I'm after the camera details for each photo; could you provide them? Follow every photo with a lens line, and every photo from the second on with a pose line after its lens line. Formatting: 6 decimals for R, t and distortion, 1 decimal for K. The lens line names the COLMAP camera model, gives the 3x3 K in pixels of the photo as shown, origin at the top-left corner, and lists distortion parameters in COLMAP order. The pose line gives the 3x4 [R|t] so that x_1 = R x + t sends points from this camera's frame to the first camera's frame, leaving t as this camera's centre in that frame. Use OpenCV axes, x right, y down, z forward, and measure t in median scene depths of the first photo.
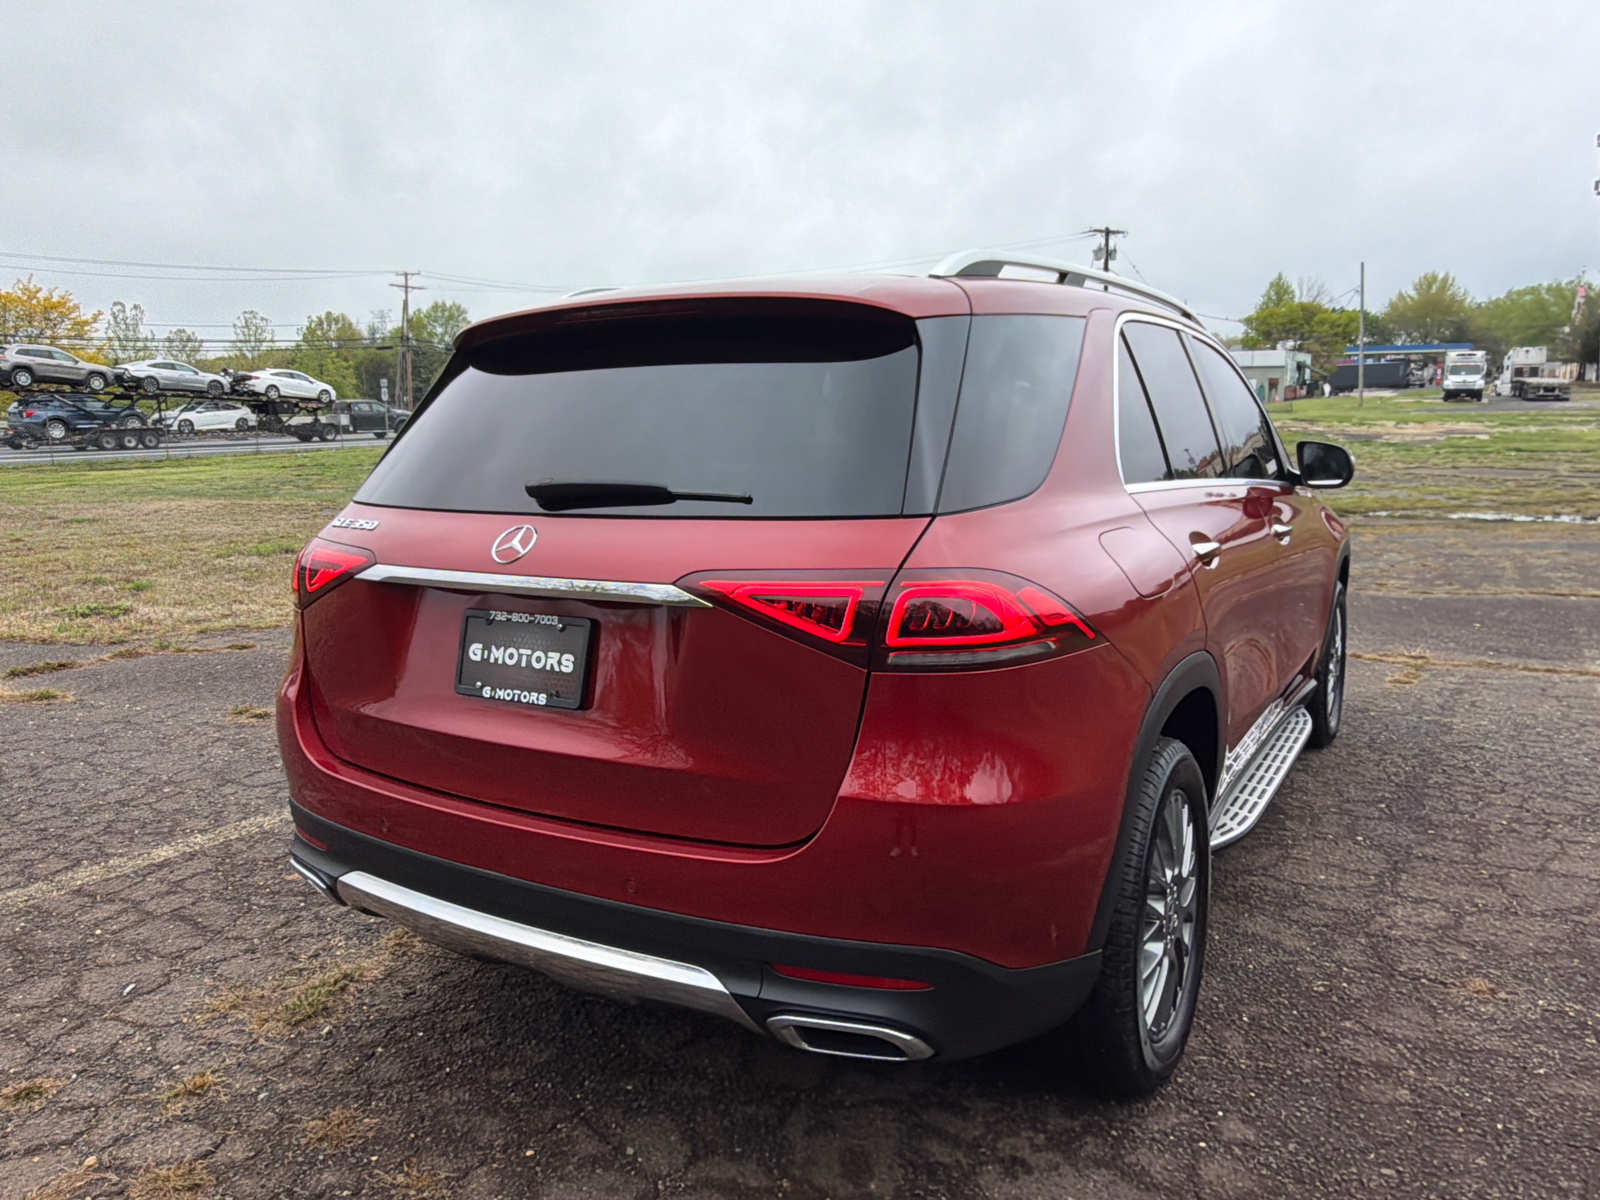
lens RADIAL K [[1137.4, 0, 798.1], [0, 1137.4, 603.3], [0, 0, 1]] dist [-0.004201, 0.004621]
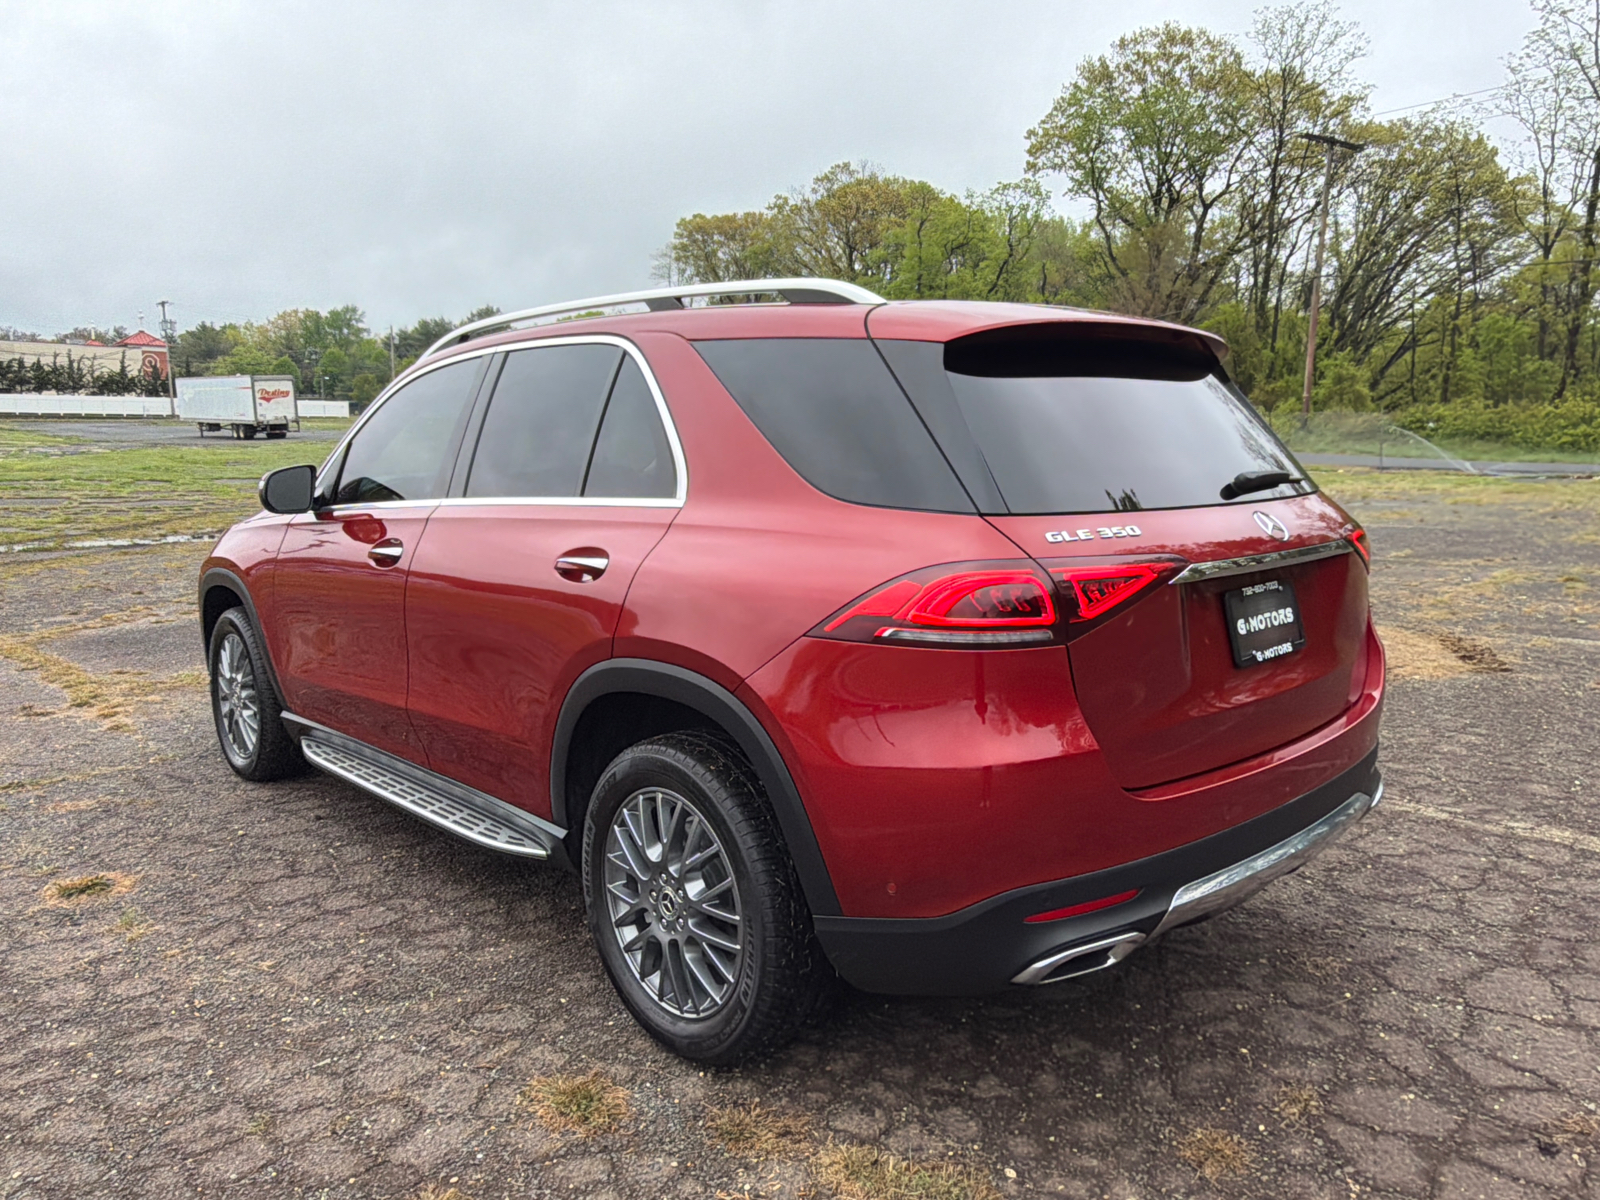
lens RADIAL K [[1137.4, 0, 798.1], [0, 1137.4, 603.3], [0, 0, 1]] dist [-0.004201, 0.004621]
pose [[0.280753, -0.127115, 0.951325, -1.502153], [0.152588, 0.984496, 0.086516, -0.147739], [-0.947573, 0.120871, 0.295796, 1.094618]]
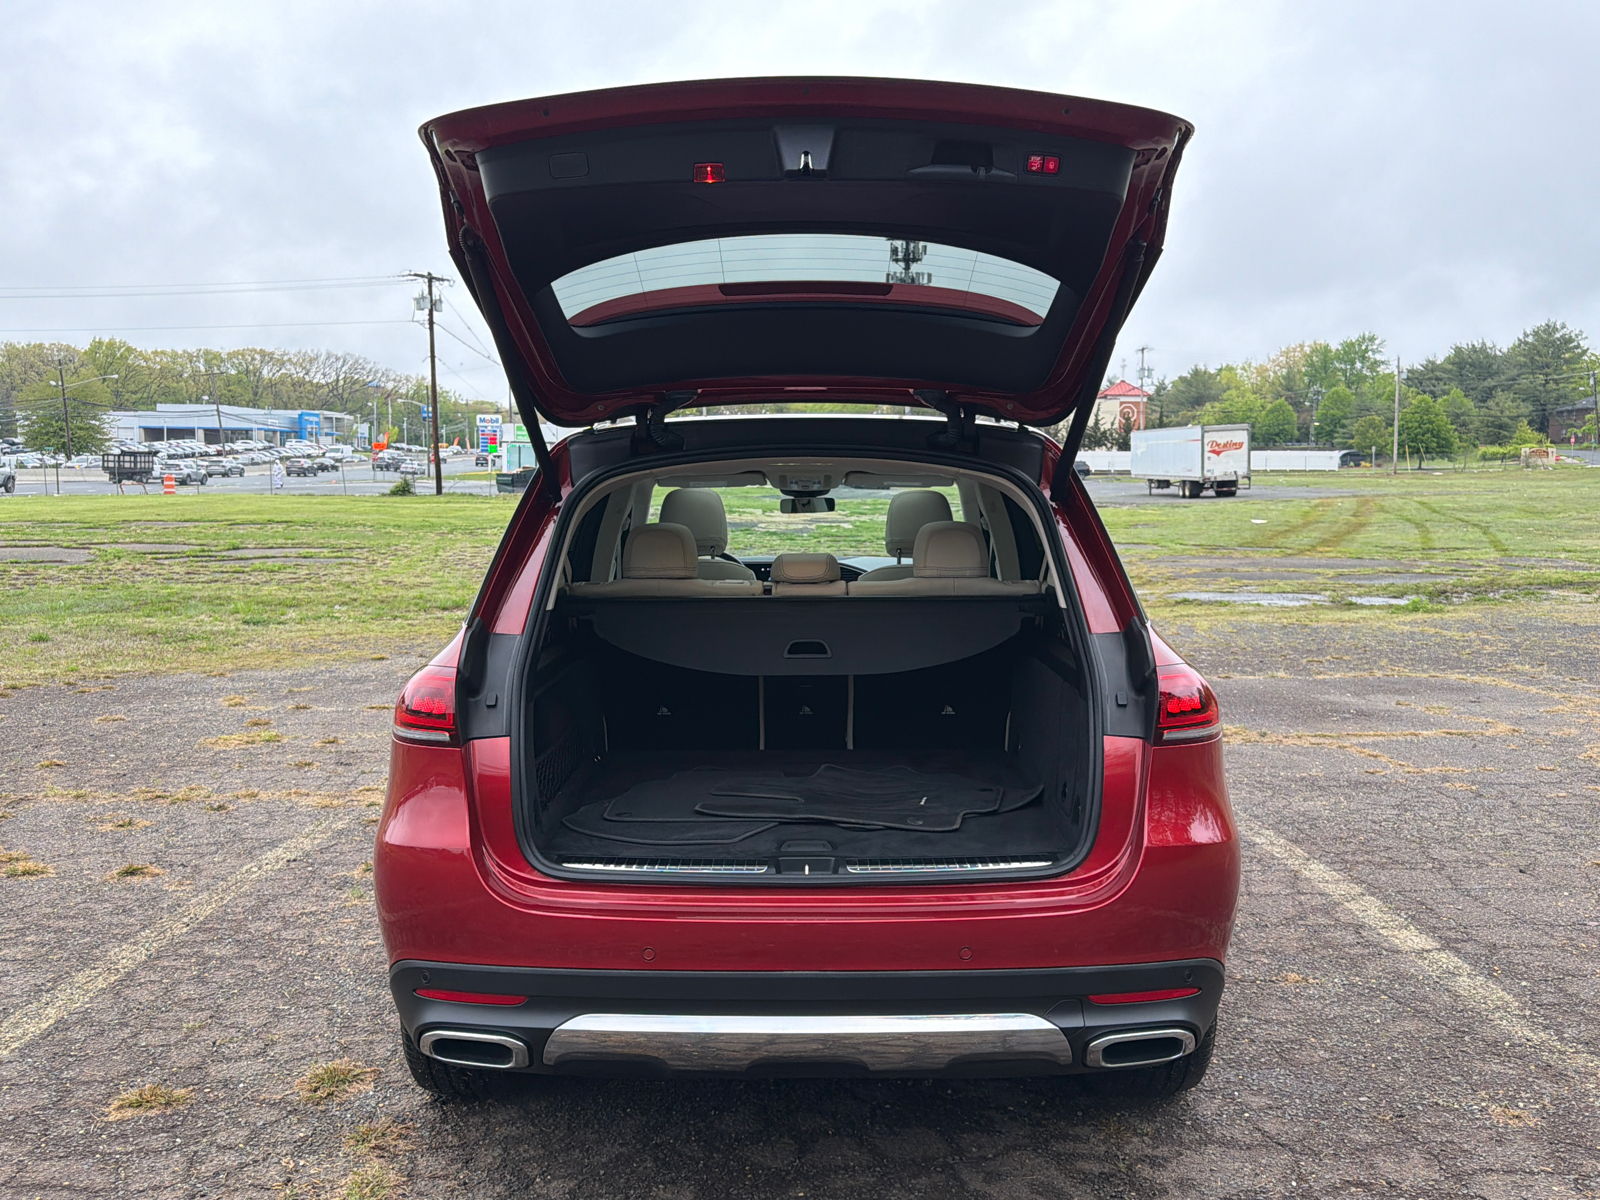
lens RADIAL K [[1384.6, 0, 800.0], [0, 1384.6, 600.0], [0, 0, 1]] dist [0.124571, -0.236594]
pose [[0.861882, -0.023744, 0.506553, -0.937728], [0.067577, 0.995372, -0.068324, -0.018947], [-0.502587, 0.093119, 0.859497, -0.211188]]
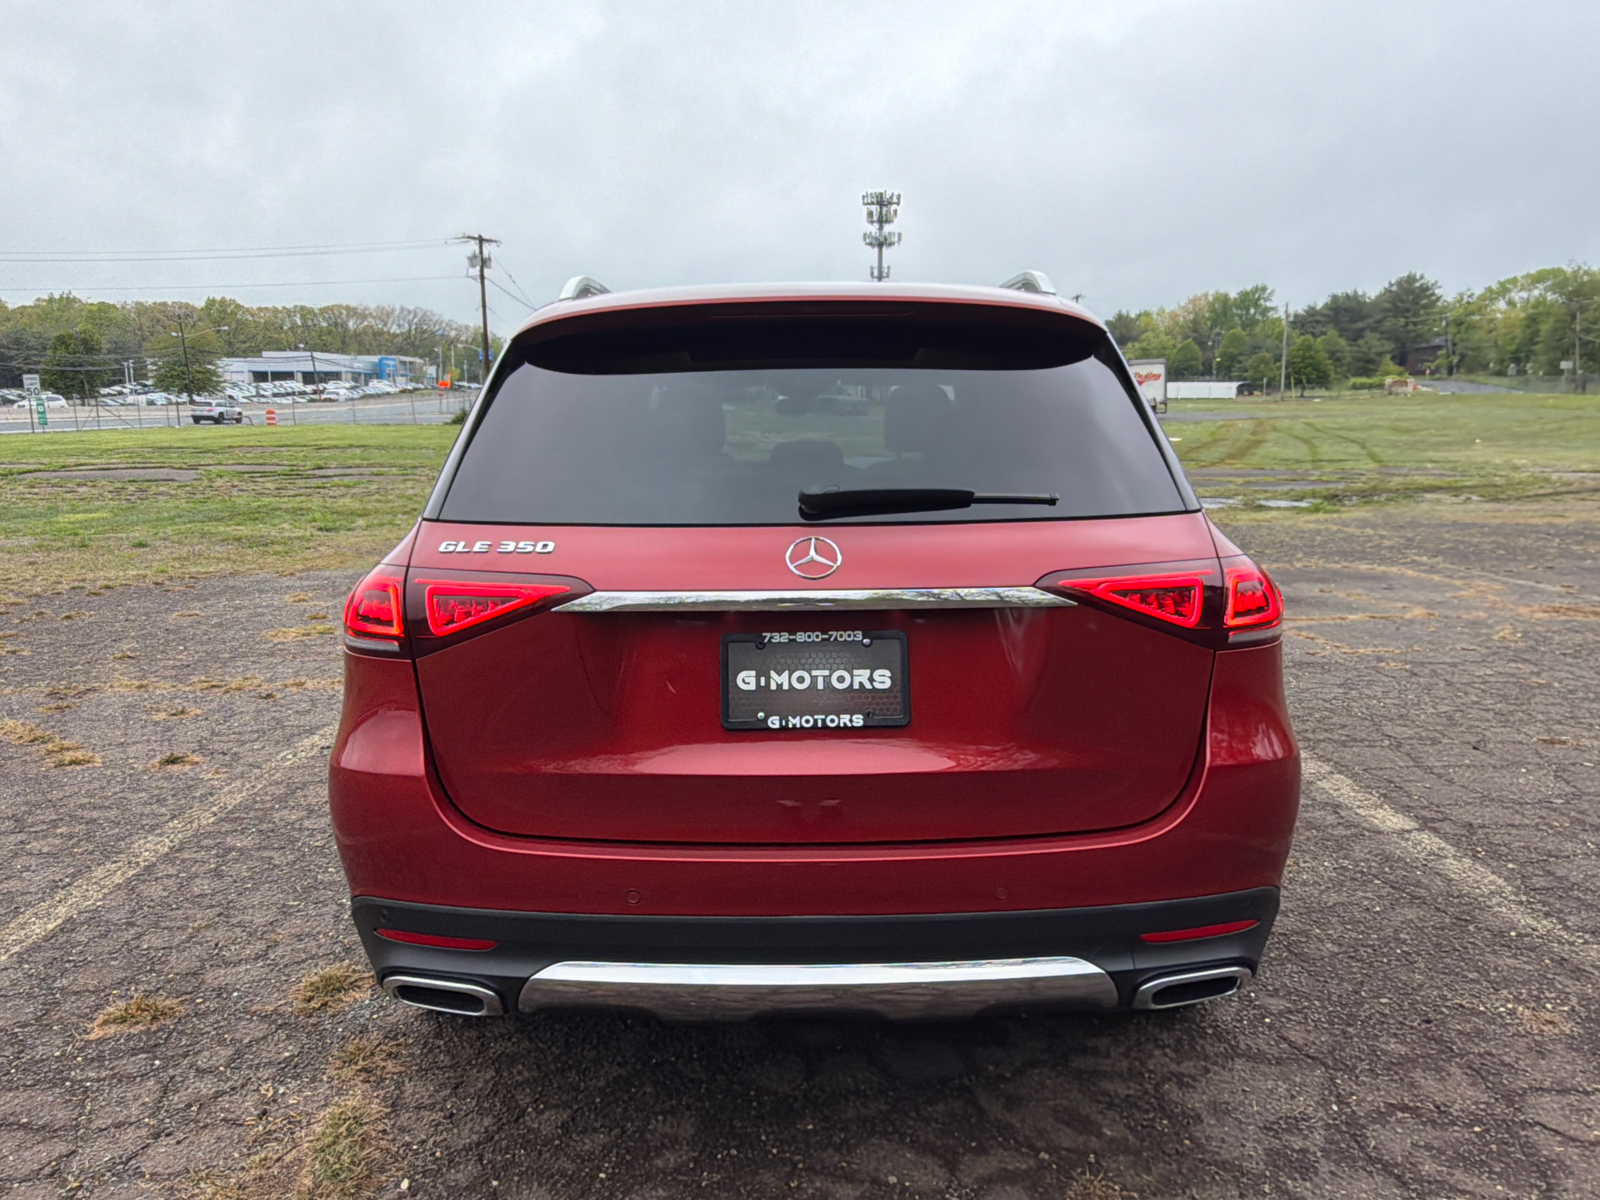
lens RADIAL K [[1137.4, 0, 798.1], [0, 1137.4, 603.3], [0, 0, 1]] dist [-0.004201, 0.004621]
pose [[0.859537, -0.072789, 0.505864, -0.708140], [0.076115, 0.996999, 0.014127, -0.027925], [-0.505374, 0.026361, 0.862498, 0.204772]]
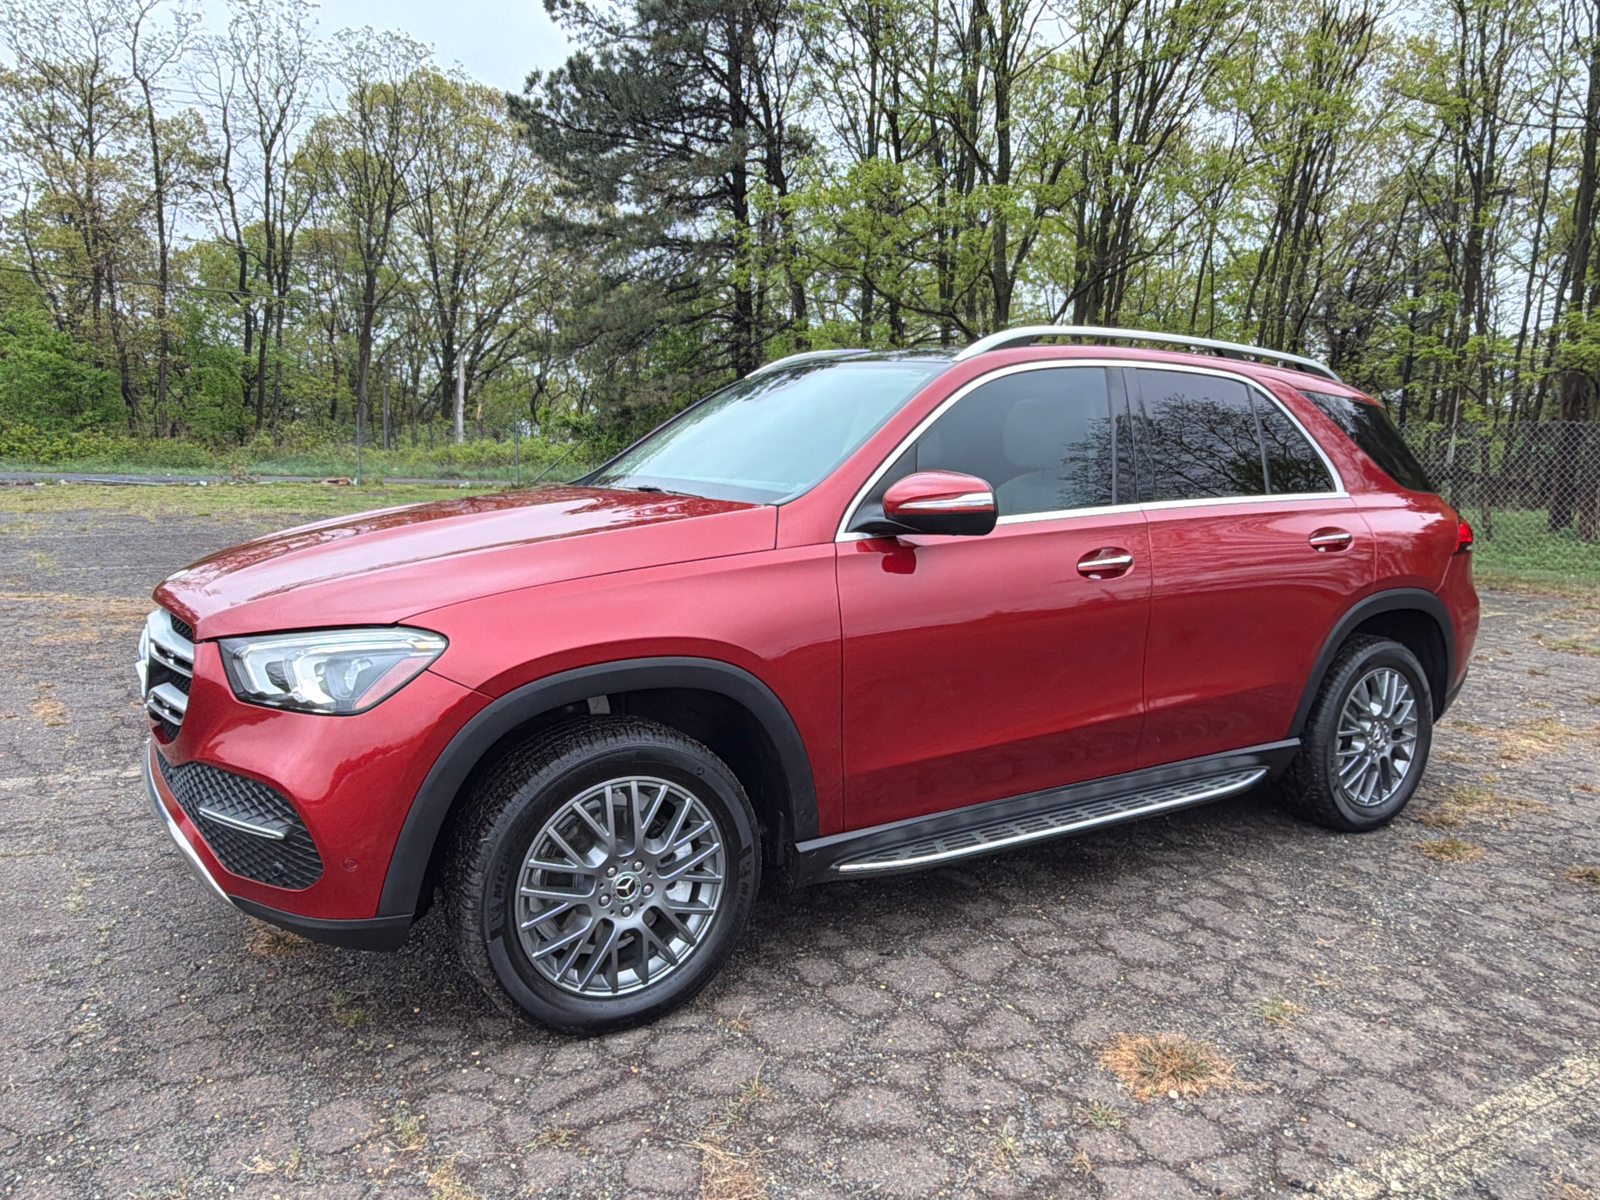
lens RADIAL K [[1137.4, 0, 798.1], [0, 1137.4, 603.3], [0, 0, 1]] dist [-0.004201, 0.004621]
pose [[-0.888748, -0.063957, 0.453913, -0.287449], [0.061831, 0.964443, 0.256955, -0.603250], [-0.454207, 0.256434, -0.853192, 4.037123]]
